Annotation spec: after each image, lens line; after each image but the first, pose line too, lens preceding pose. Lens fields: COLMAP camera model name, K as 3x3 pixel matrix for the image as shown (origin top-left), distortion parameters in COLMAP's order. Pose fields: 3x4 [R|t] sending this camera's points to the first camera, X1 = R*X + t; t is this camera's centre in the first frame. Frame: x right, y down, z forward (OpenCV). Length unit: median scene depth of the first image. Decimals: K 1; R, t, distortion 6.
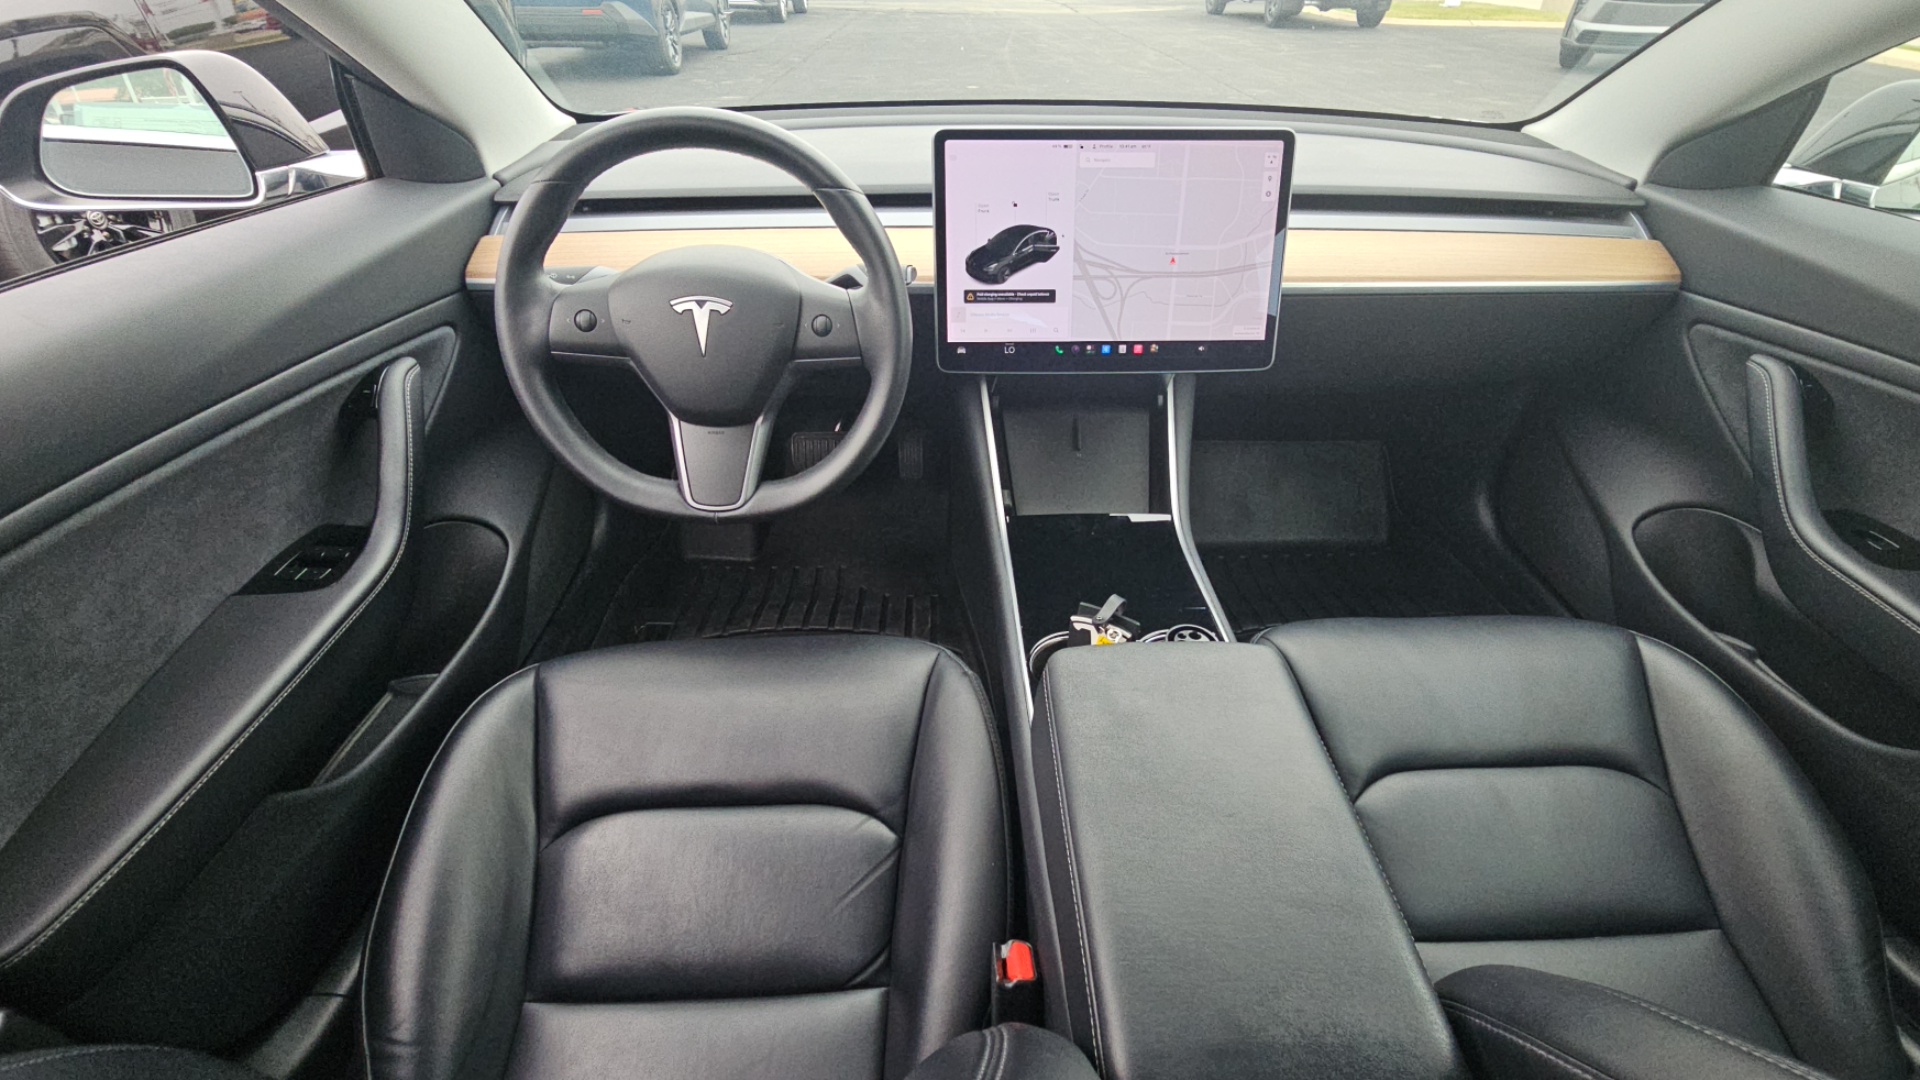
lens RADIAL K [[859.9, 0, 981.9], [0, 859.9, 544.9], [0, 0, 1]] dist [0.009277, -0.007242]
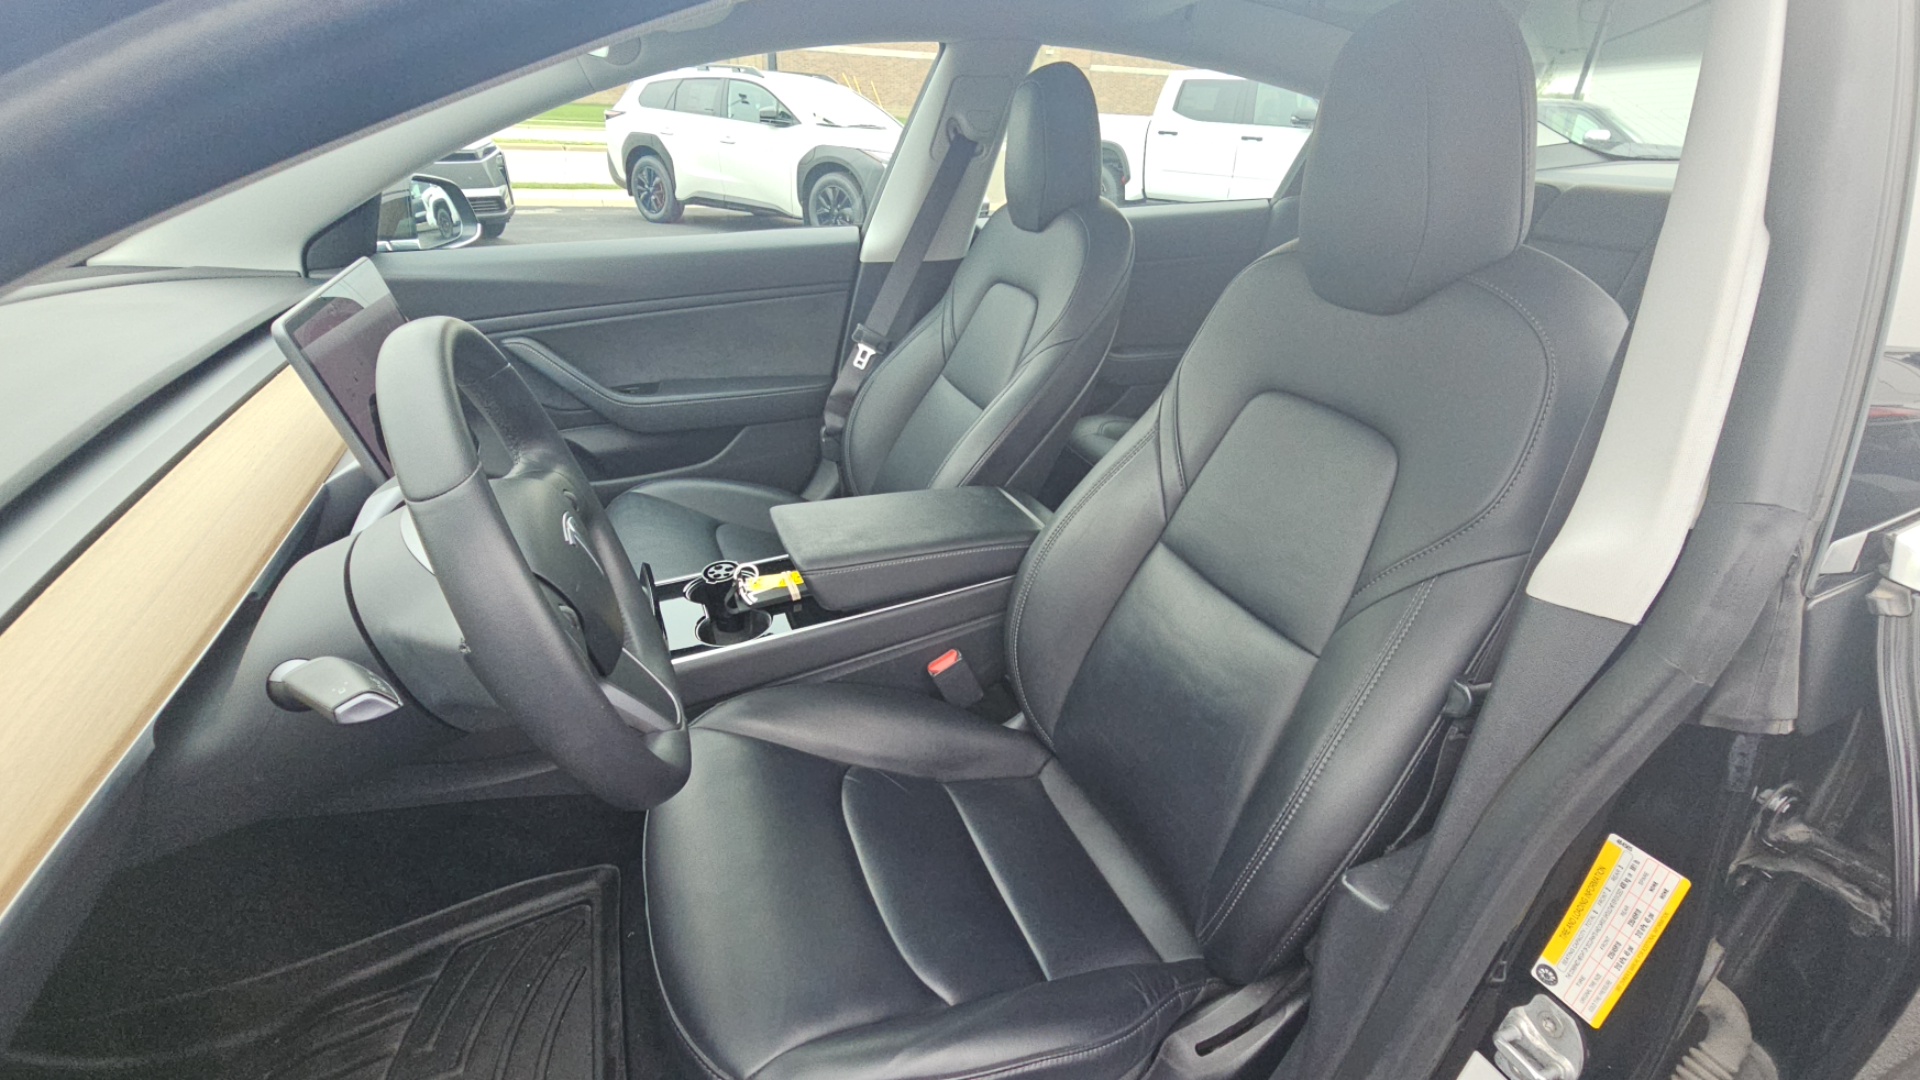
lens RADIAL K [[859.9, 0, 980.1], [0, 859.9, 543.1], [0, 0, 1]] dist [0.009277, -0.007242]
pose [[-0.355933, -0.429311, 0.830063, -0.971535], [0.497618, 0.664762, 0.557197, -0.445495], [-0.791005, 0.611378, -0.022978, 0.595282]]
